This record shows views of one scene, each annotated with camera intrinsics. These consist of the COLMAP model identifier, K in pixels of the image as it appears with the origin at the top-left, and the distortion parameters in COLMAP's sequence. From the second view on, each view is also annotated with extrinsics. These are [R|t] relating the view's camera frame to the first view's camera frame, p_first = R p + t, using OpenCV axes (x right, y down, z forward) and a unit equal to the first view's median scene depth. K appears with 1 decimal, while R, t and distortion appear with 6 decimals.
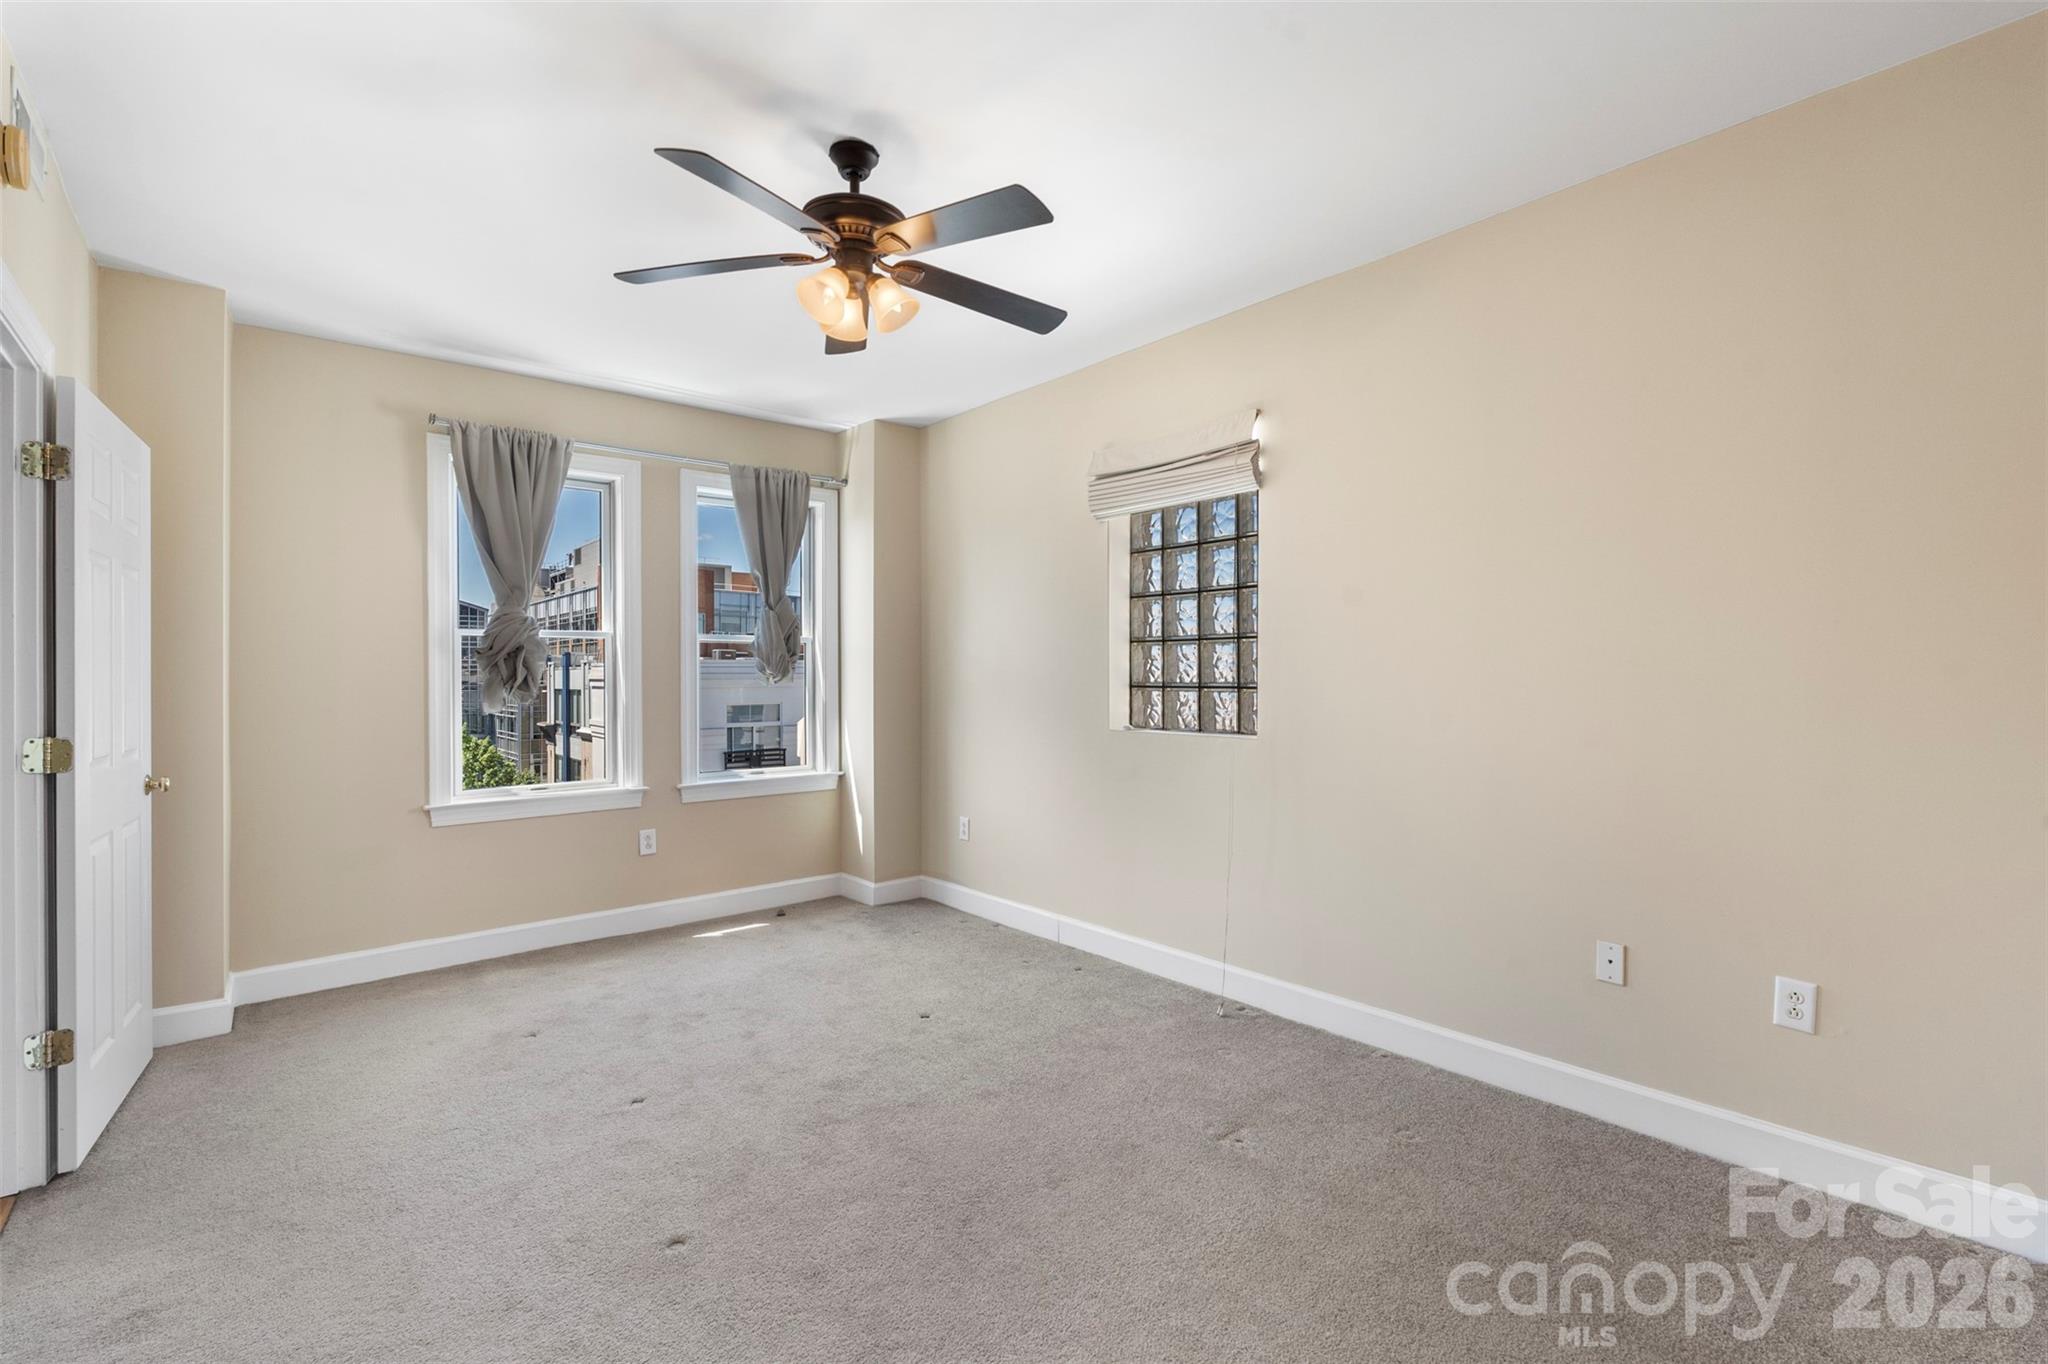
lens RADIAL K [[911.2, 0, 1037.7], [0, 911.2, 677.5], [0, 0, 1]] dist [-0.007278, 0.001492]
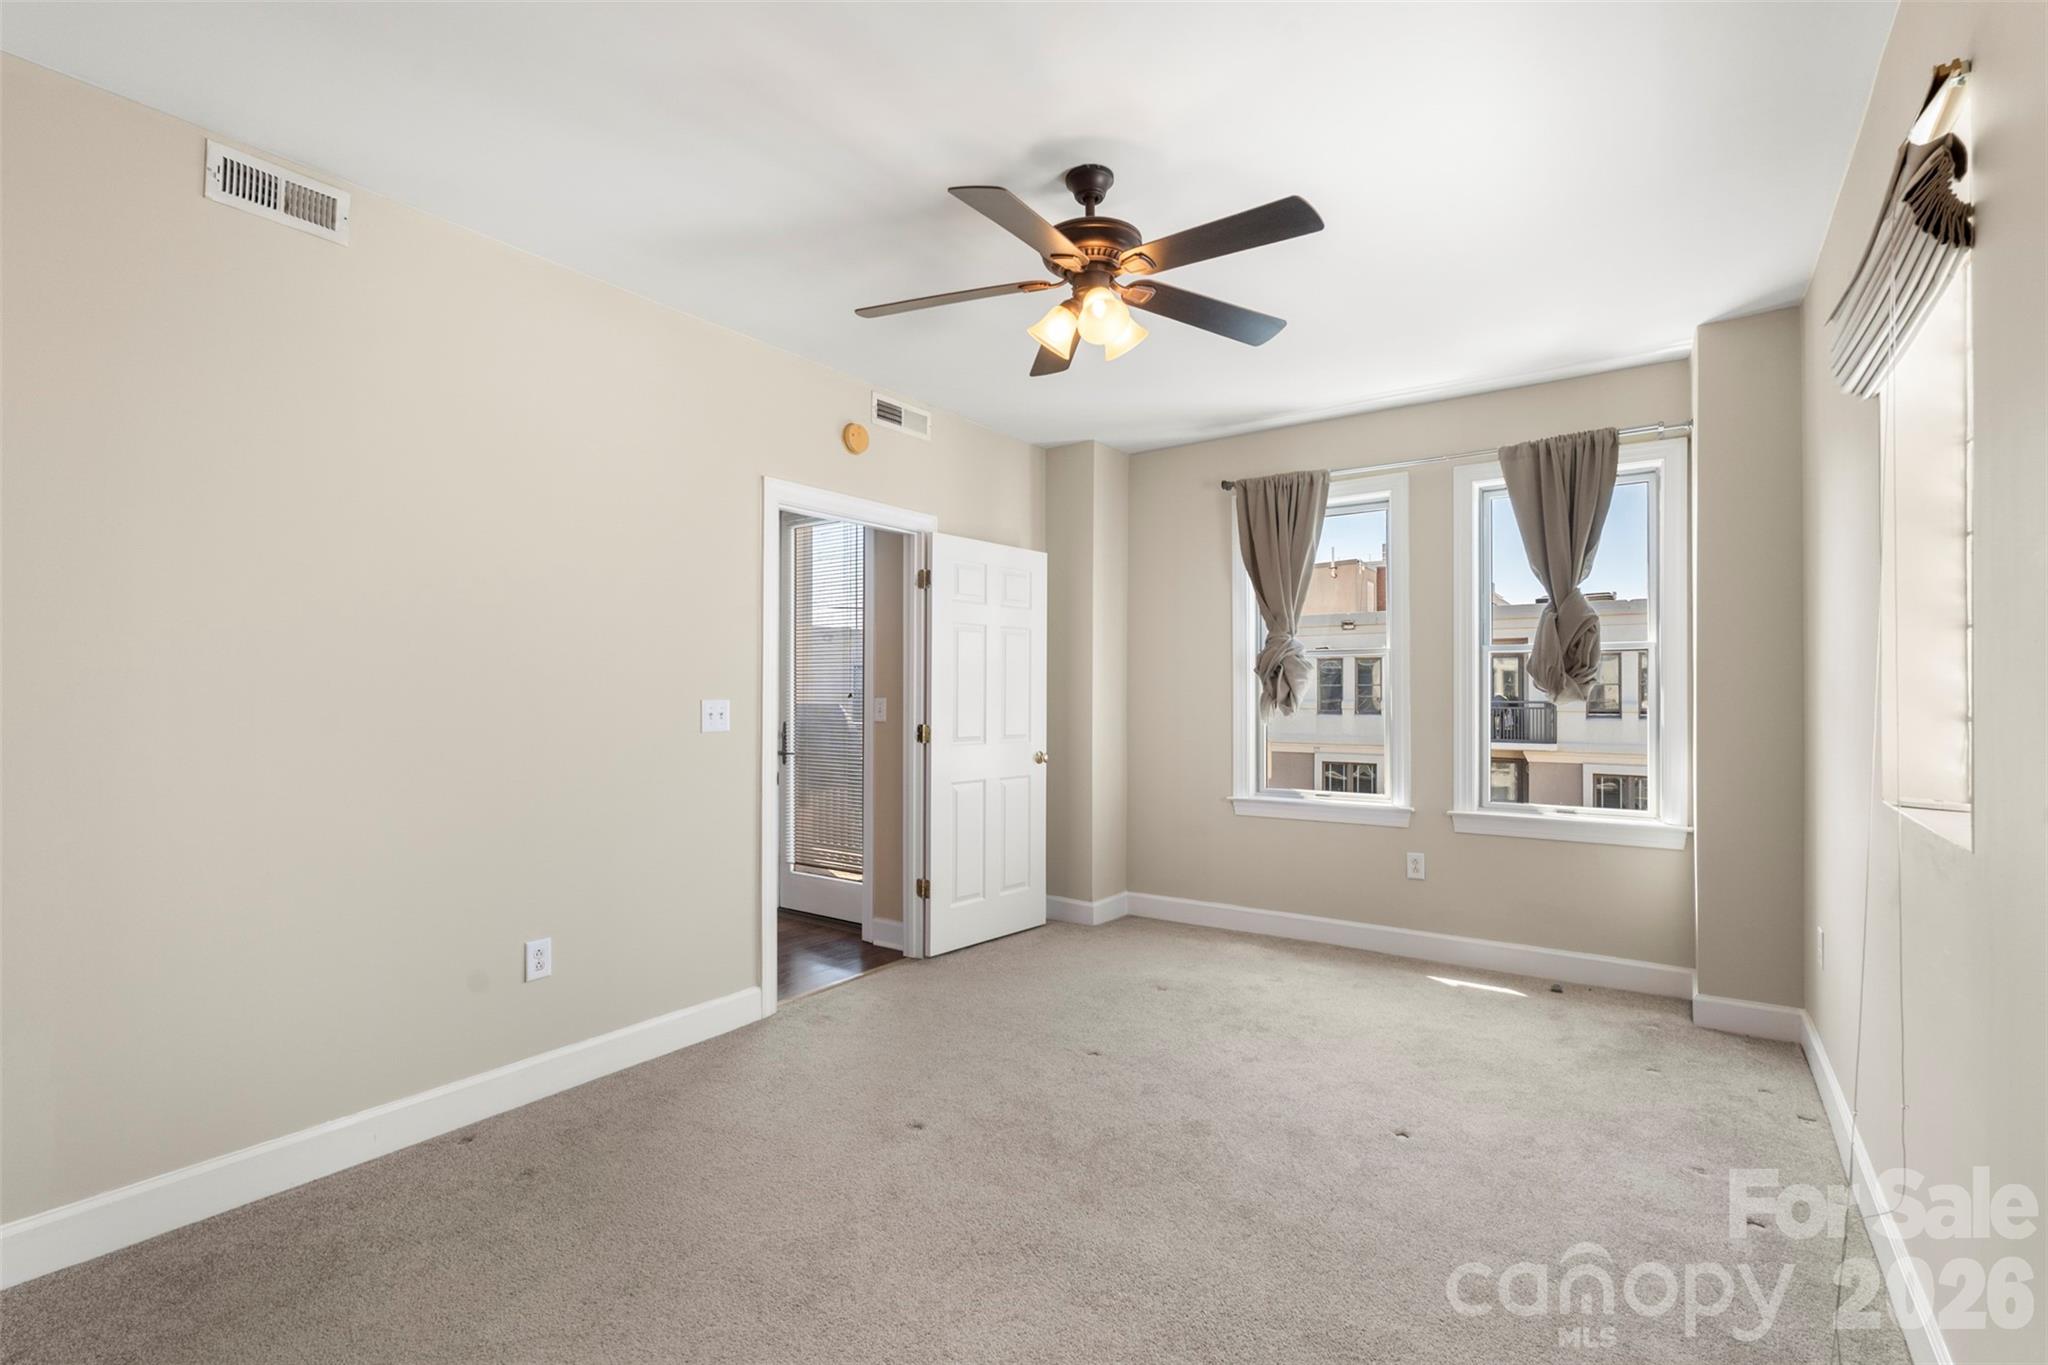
lens RADIAL K [[911.2, 0, 1022.1], [0, 911.2, 681.3], [0, 0, 1]] dist [-0.007278, 0.001492]
pose [[0.246907, -0.007193, -0.969012, 0.402233], [-0.004771, 0.999951, -0.008638, -0.003284], [0.969027, 0.006756, 0.246861, 0.361615]]
